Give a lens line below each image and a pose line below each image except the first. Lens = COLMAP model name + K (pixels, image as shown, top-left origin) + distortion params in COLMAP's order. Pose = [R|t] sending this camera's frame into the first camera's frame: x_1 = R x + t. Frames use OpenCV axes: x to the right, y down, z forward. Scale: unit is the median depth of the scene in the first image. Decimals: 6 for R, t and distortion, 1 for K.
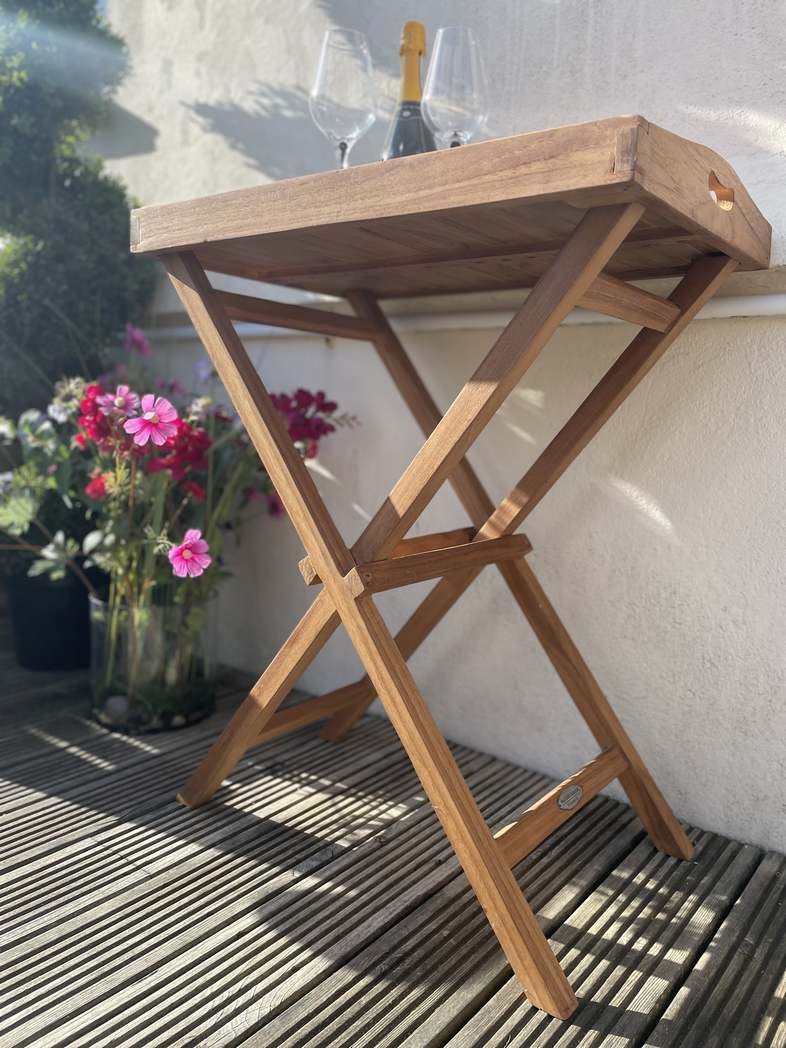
lens RADIAL K [[780.0, 0, 393.0], [0, 780.0, 524.0], [0, 0, 1]] dist [0.117091, -0.149967]
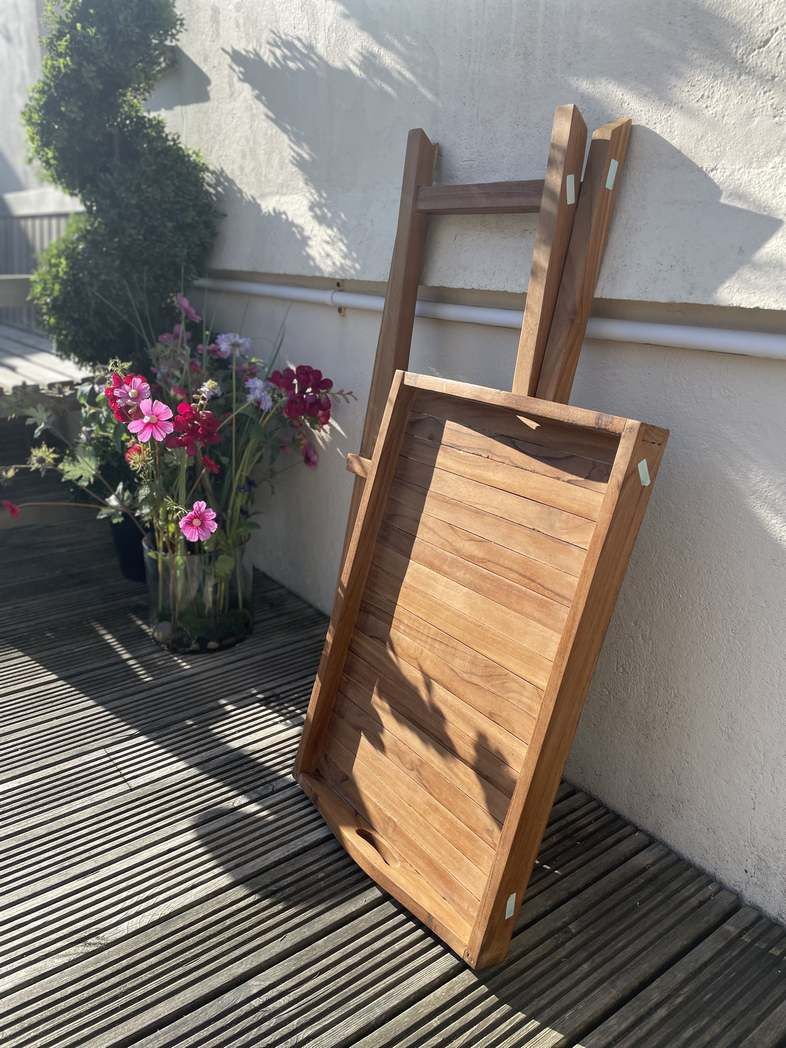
lens RADIAL K [[780.0, 0, 393.0], [0, 780.0, 524.0], [0, 0, 1]] dist [0.117091, -0.149967]
pose [[0.964534, 0.063117, -0.256301, 0.337723], [-0.011604, 0.980191, 0.197715, -0.201088], [0.263703, -0.187729, 0.946160, -0.032625]]
